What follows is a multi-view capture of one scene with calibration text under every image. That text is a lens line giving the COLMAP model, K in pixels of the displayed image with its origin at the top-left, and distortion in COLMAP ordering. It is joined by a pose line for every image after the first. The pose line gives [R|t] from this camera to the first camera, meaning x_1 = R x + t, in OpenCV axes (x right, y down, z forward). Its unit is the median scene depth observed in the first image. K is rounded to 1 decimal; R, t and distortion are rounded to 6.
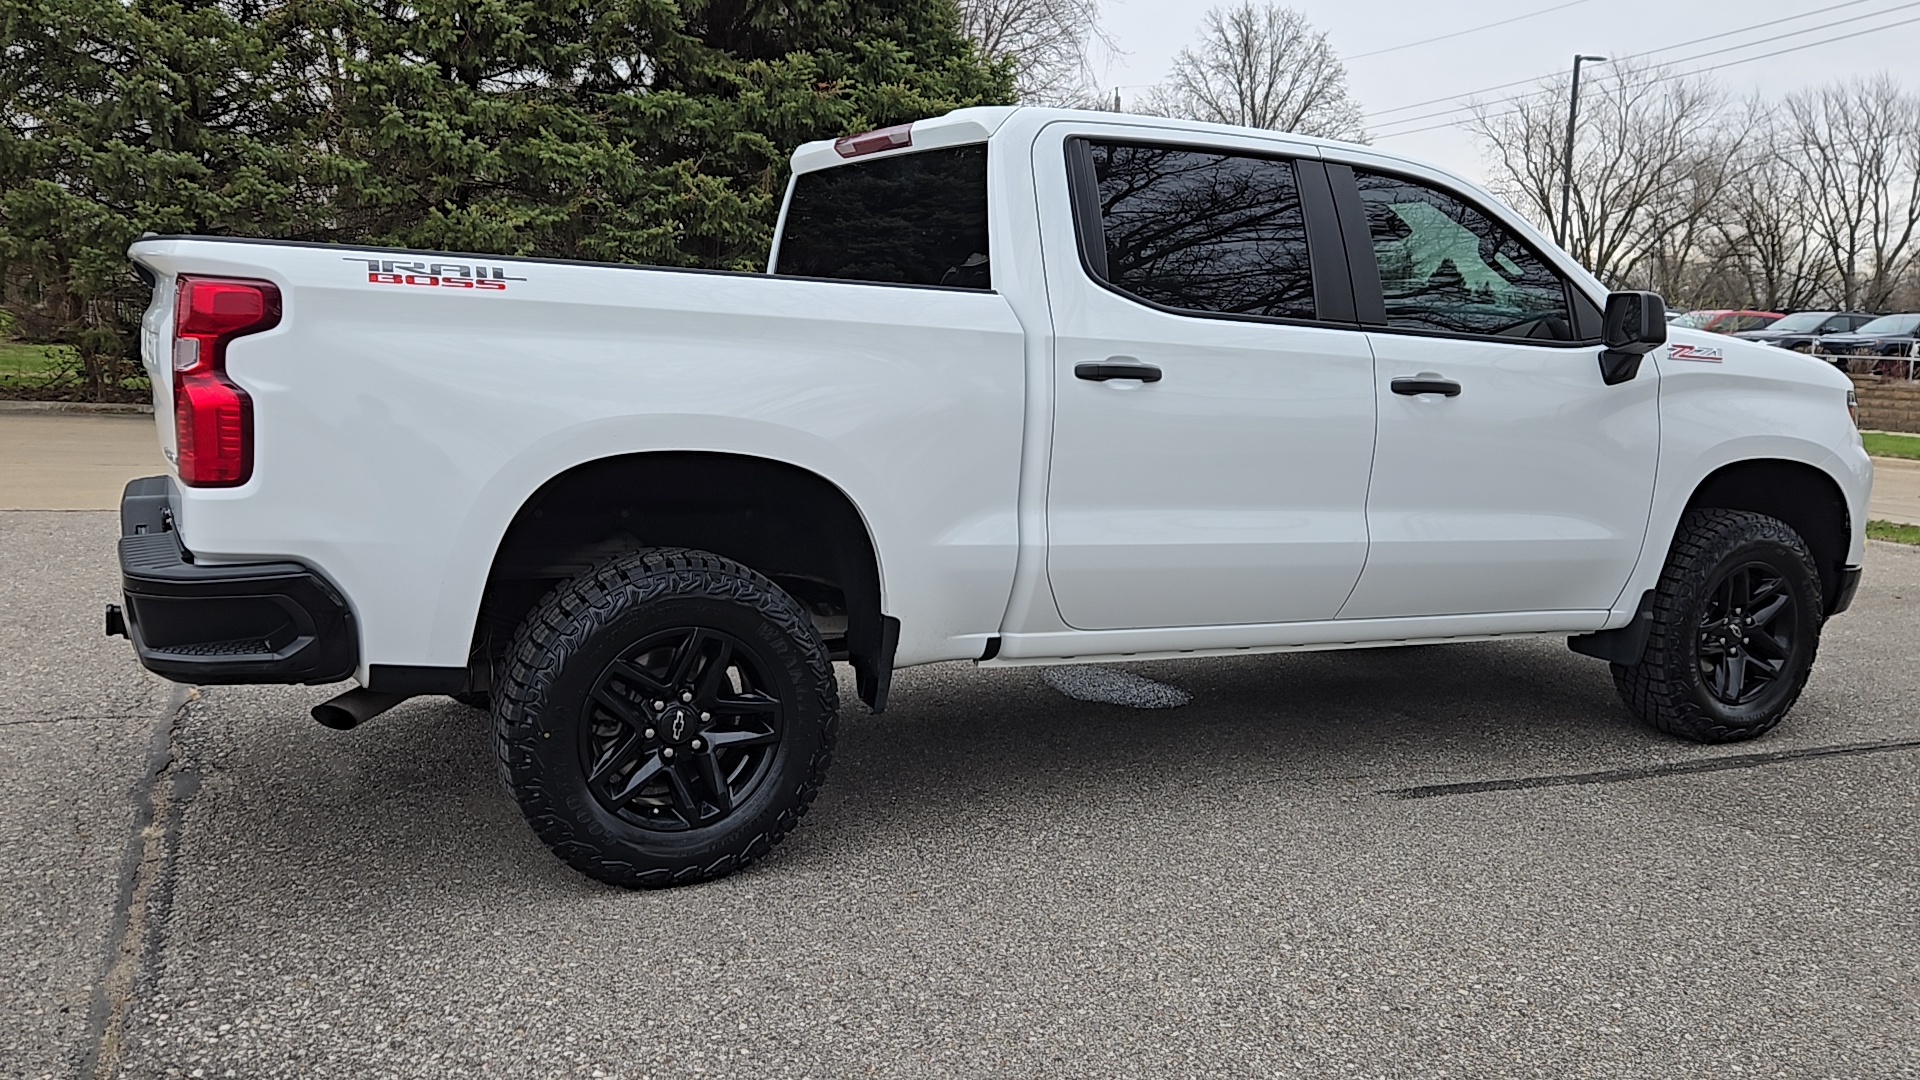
lens RADIAL K [[1593.2, 0, 957.2], [0, 1593.2, 528.7], [0, 0, 1]] dist [0.019650, -0.010275]
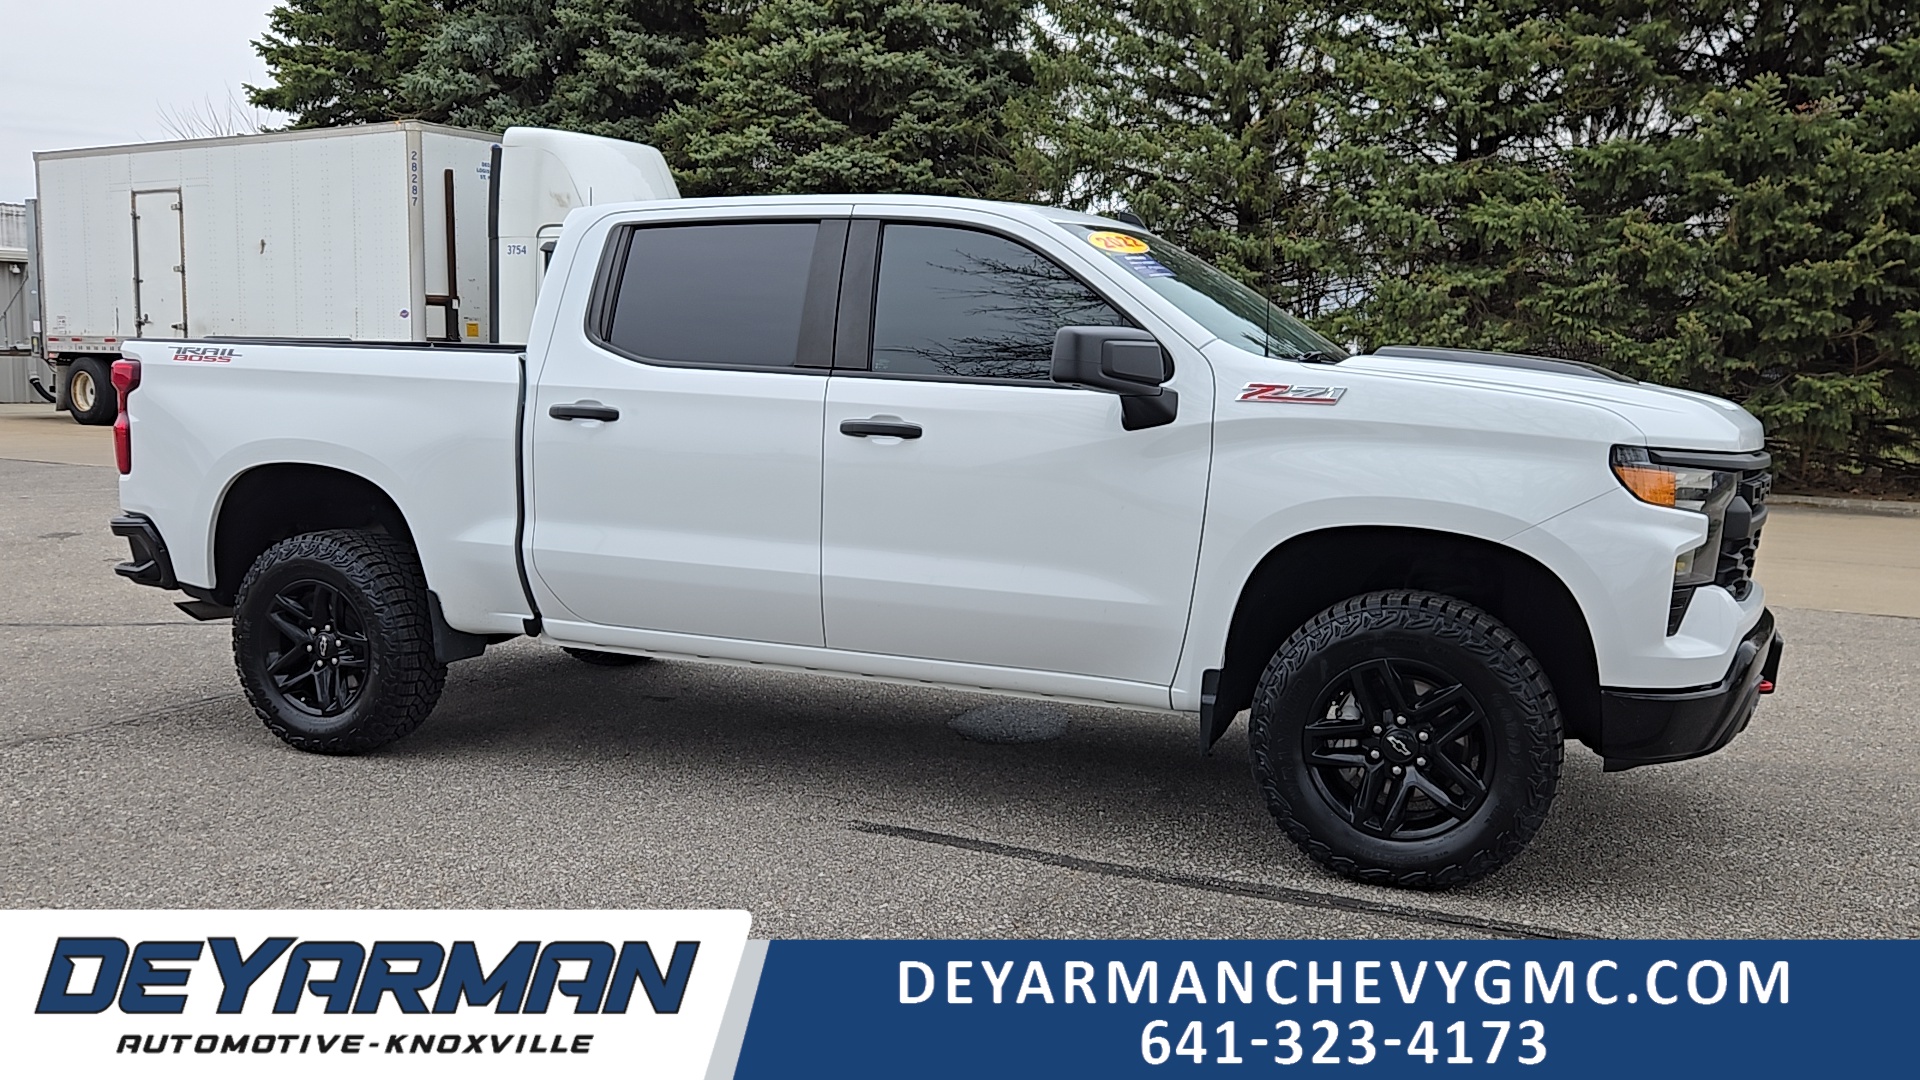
lens RADIAL K [[1593.2, 0, 957.2], [0, 1593.2, 528.7], [0, 0, 1]] dist [0.019650, -0.010275]
pose [[0.651740, 0.050965, -0.756728, 1.310979], [-0.083258, 0.996517, -0.004592, -0.029122], [0.753859, 0.065996, 0.653713, 0.442686]]
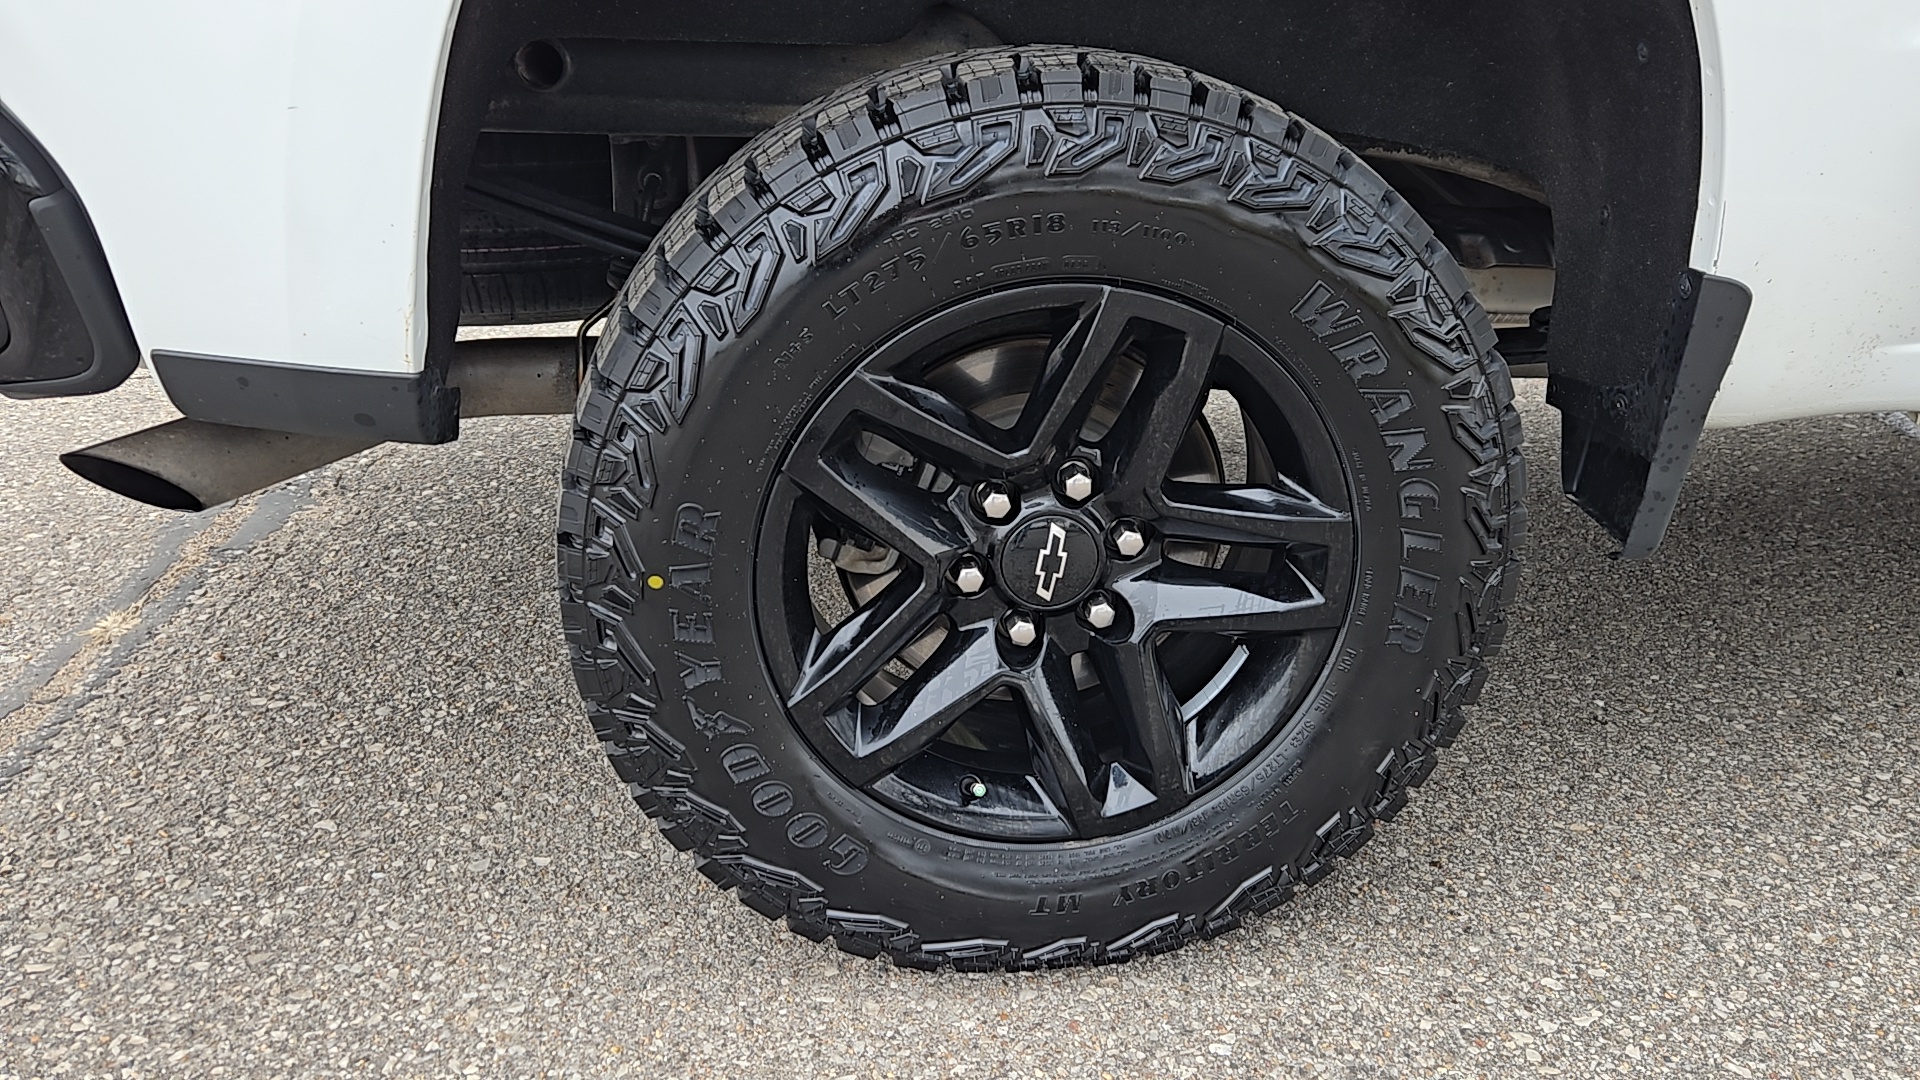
lens RADIAL K [[1593.2, 0, 957.2], [0, 1593.2, 528.7], [0, 0, 1]] dist [0.019650, -0.010275]
pose [[0.939439, 0.098140, -0.328365, -0.076559], [-0.023186, 0.974127, 0.224807, 0.035777], [0.341932, -0.203579, 0.917409, 0.649028]]
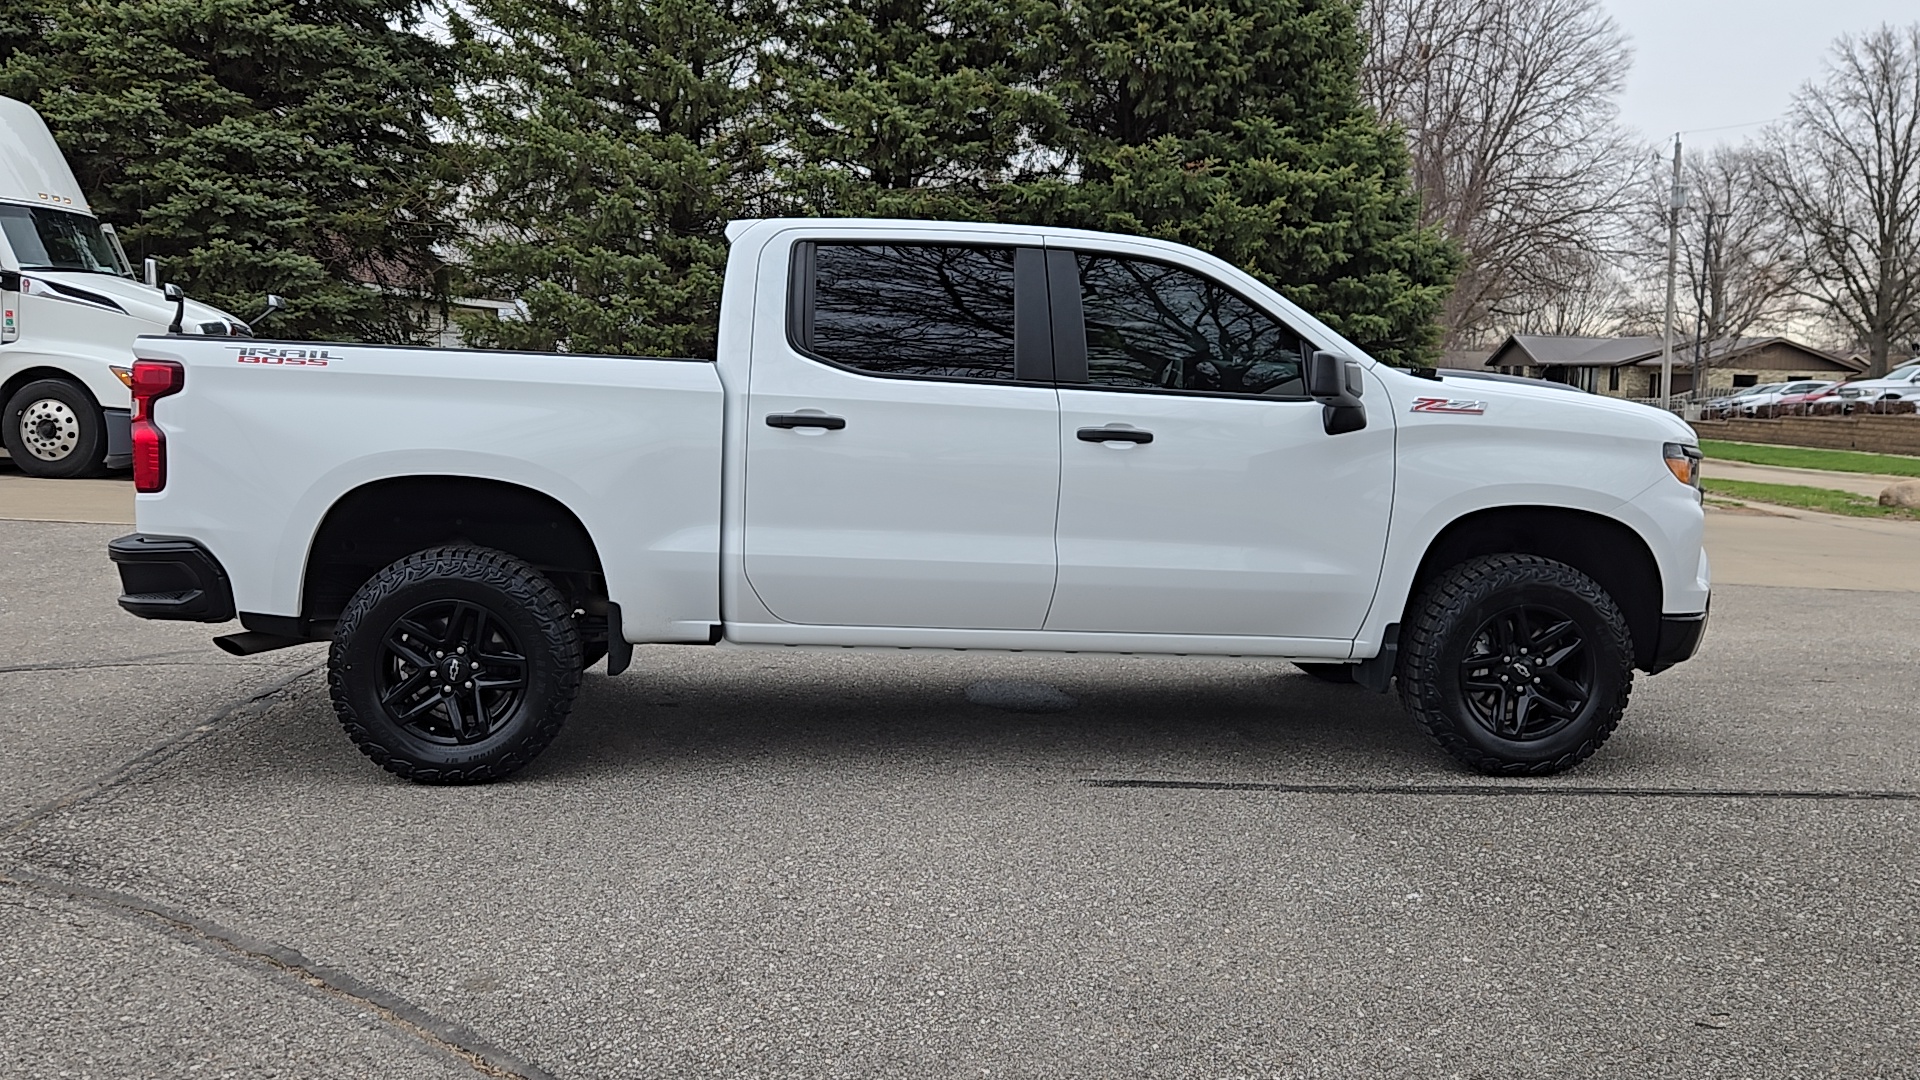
lens RADIAL K [[1593.2, 0, 957.2], [0, 1593.2, 528.7], [0, 0, 1]] dist [0.019650, -0.010275]
pose [[0.932514, 0.022137, -0.360456, 0.725348], [-0.037095, 0.998711, -0.034631, 0.029823], [0.359225, 0.045665, 0.932133, -0.159984]]
